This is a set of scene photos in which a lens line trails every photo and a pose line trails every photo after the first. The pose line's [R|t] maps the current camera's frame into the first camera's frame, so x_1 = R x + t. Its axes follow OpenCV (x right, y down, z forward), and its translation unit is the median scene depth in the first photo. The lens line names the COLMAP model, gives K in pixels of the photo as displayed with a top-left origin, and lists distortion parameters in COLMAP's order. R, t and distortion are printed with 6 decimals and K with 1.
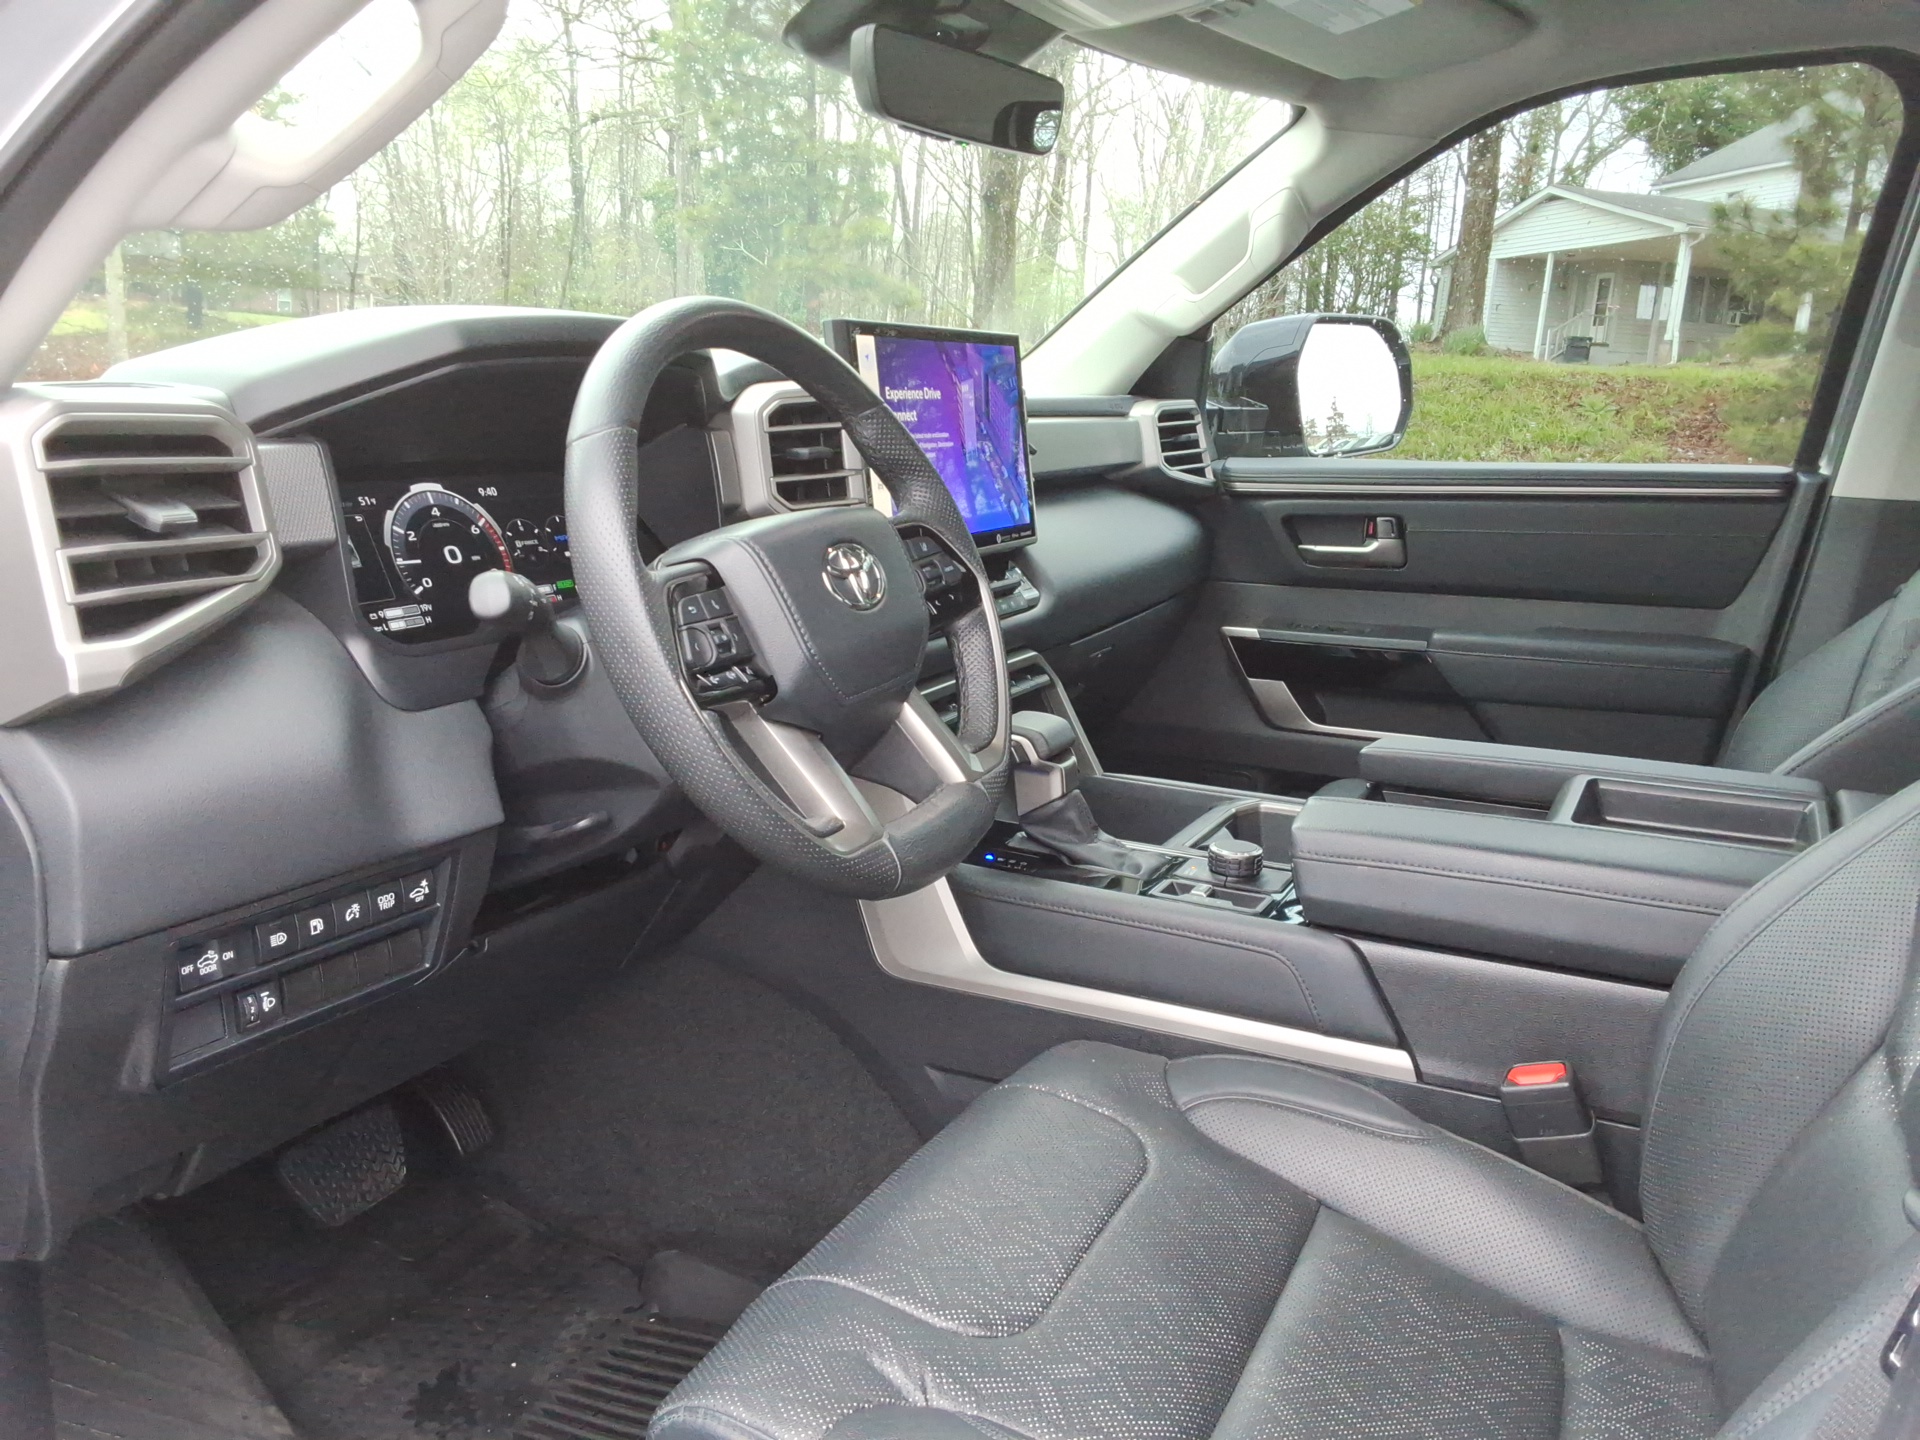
lens RADIAL K [[1535.3, 0, 977.0], [0, 1535.3, 703.6], [0, 0, 1]] dist [0.069067, -0.102285]
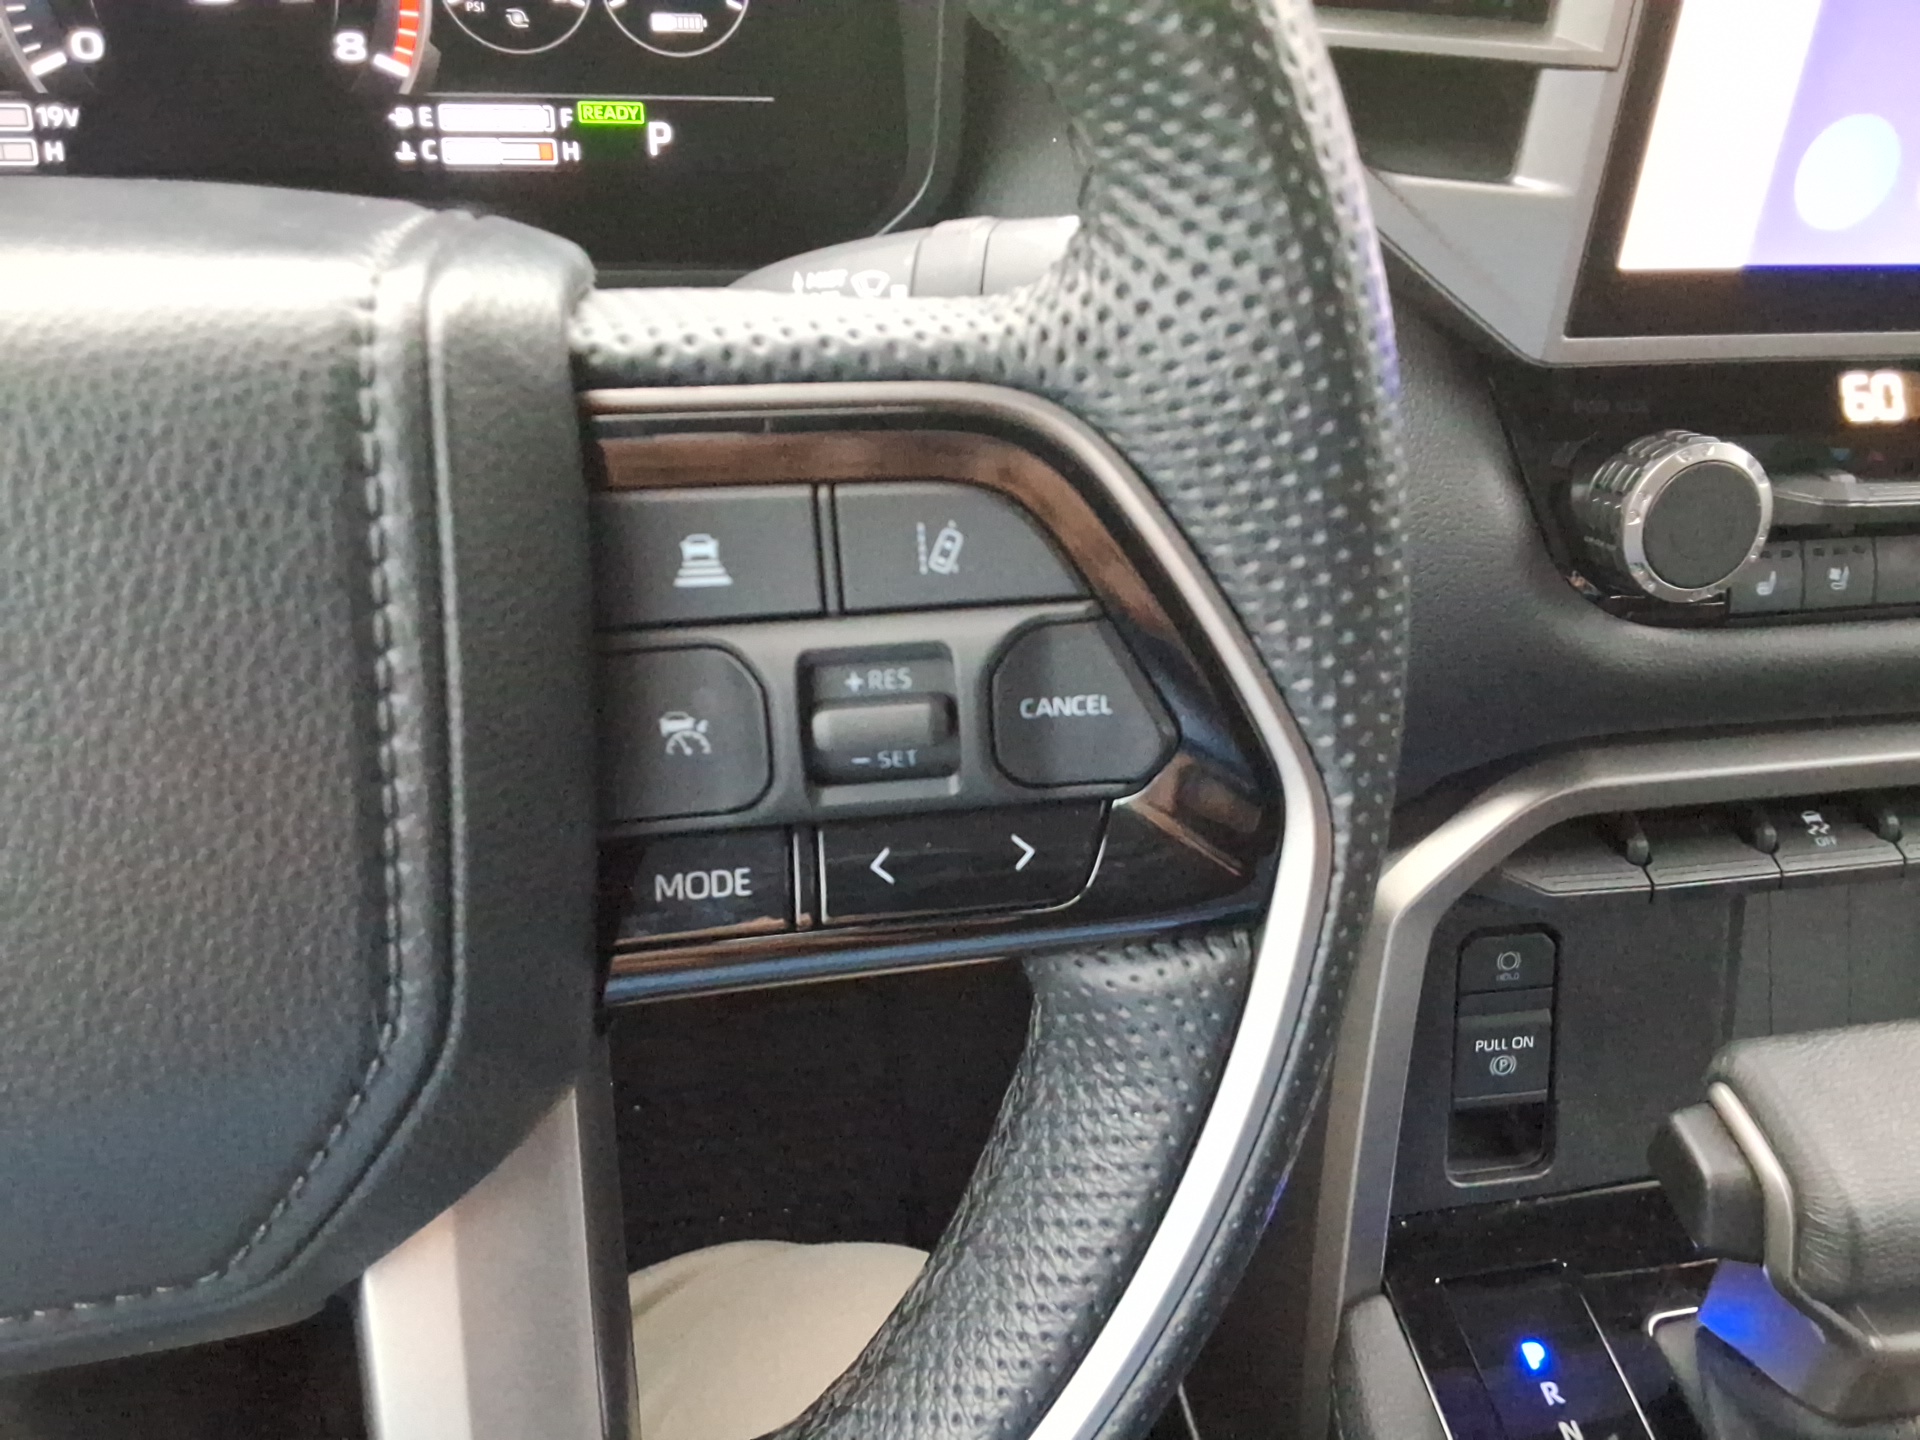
lens RADIAL K [[1535.3, 0, 977.0], [0, 1535.3, 703.6], [0, 0, 1]] dist [0.069067, -0.102285]
pose [[0.595197, 0.517695, -0.614599, 0.077288], [-0.215161, 0.839570, 0.498826, -0.165682], [0.774239, -0.164663, 0.611098, 0.852747]]
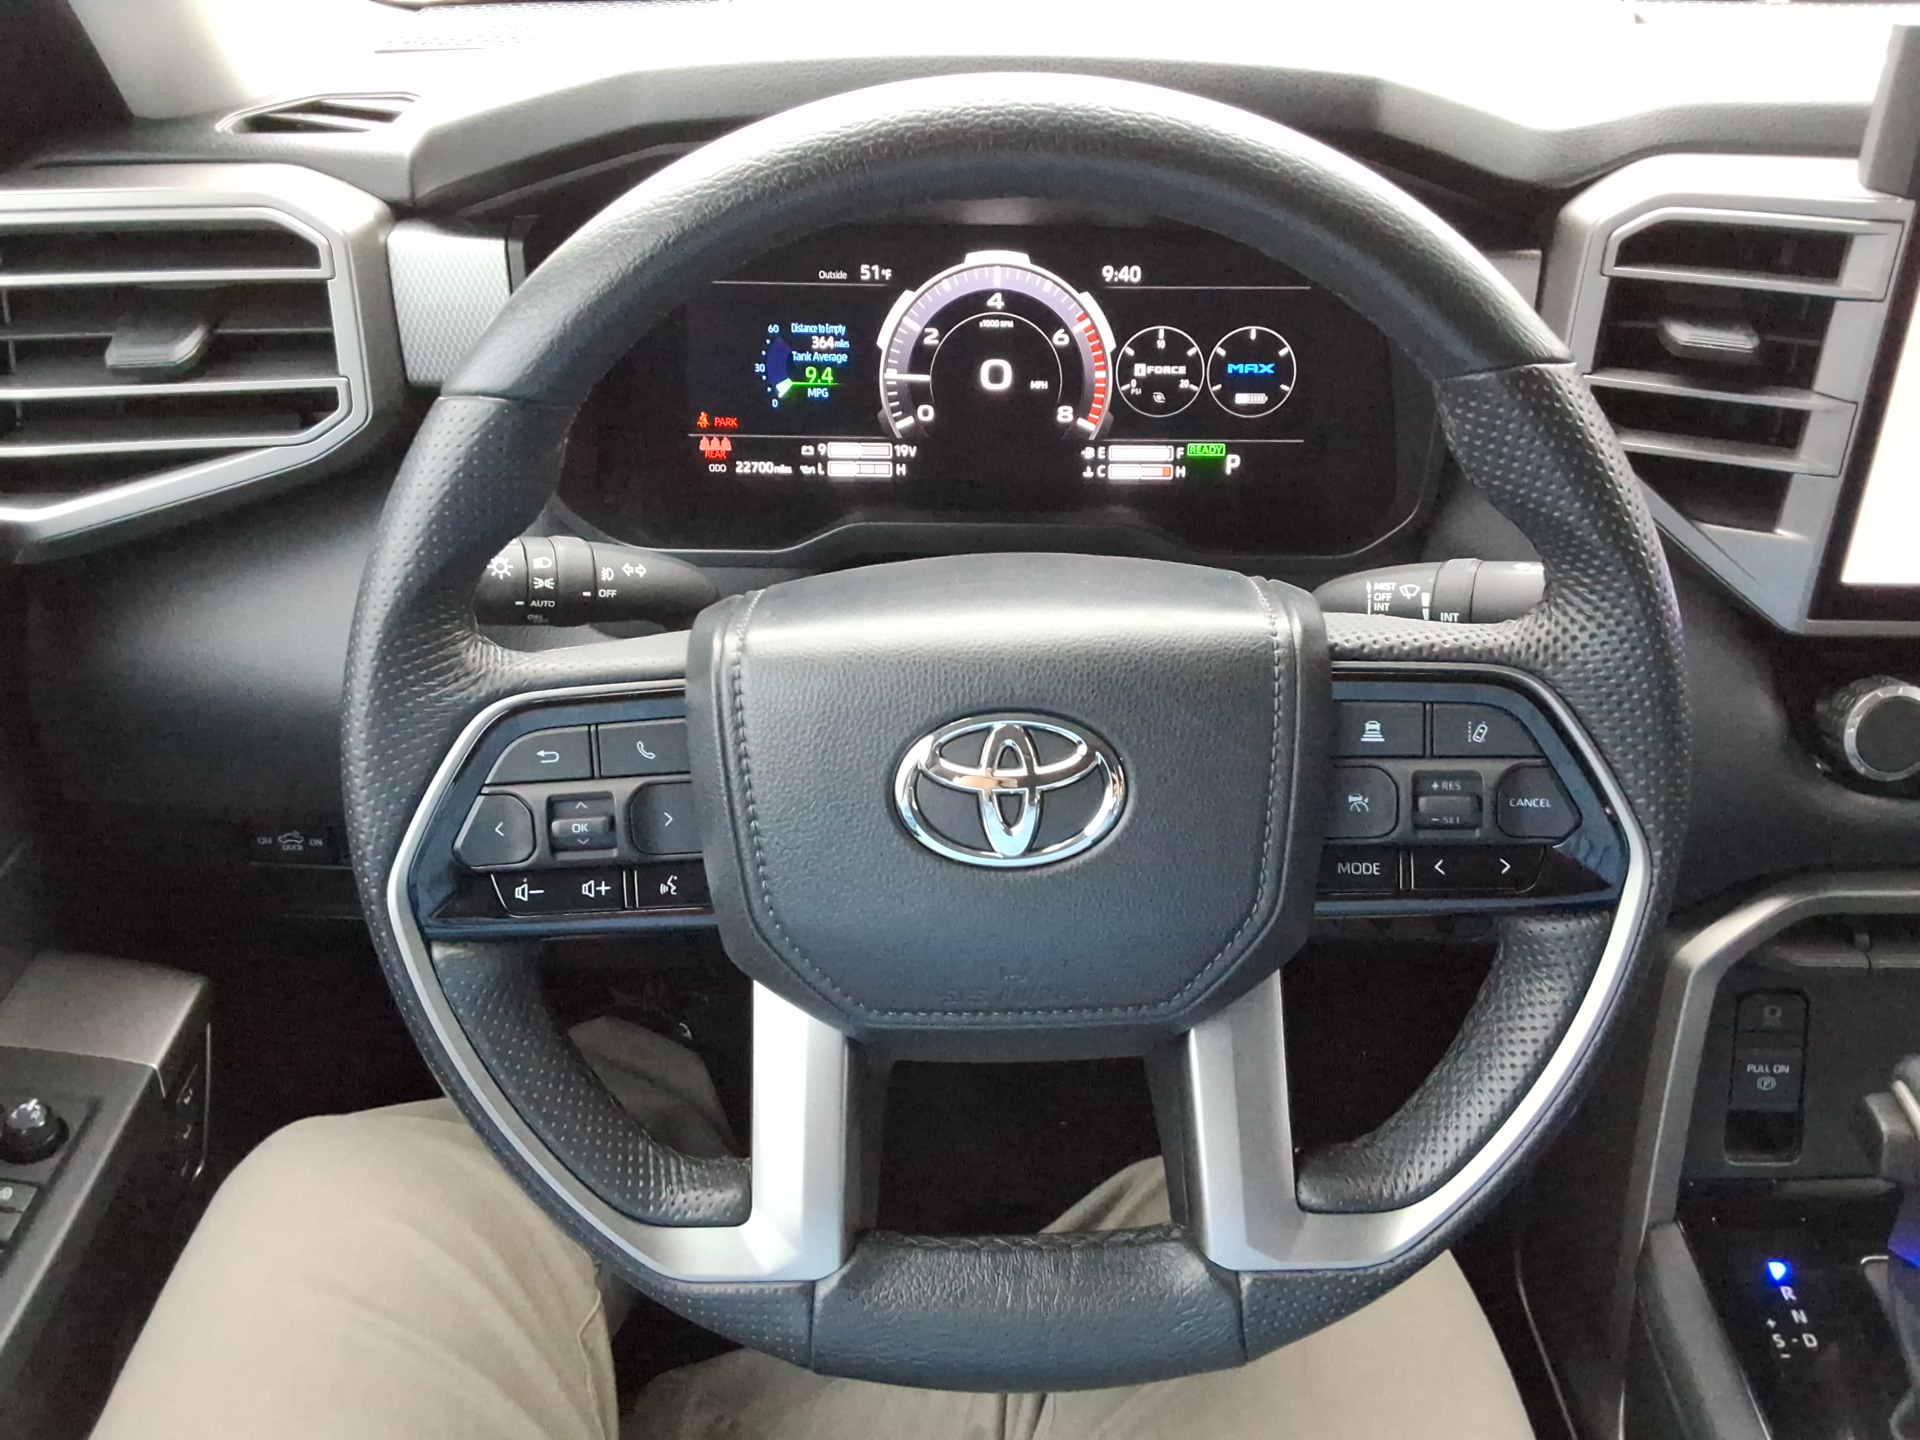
lens RADIAL K [[1521.7, 0, 983.6], [0, 1521.7, 700.1], [0, 0, 1]] dist [0.144691, -0.231543]
pose [[0.436729, 0.492059, -0.753091, 0.202802], [-0.183166, 0.868248, 0.461080, -0.262540], [0.880749, -0.063426, 0.469318, 0.656895]]
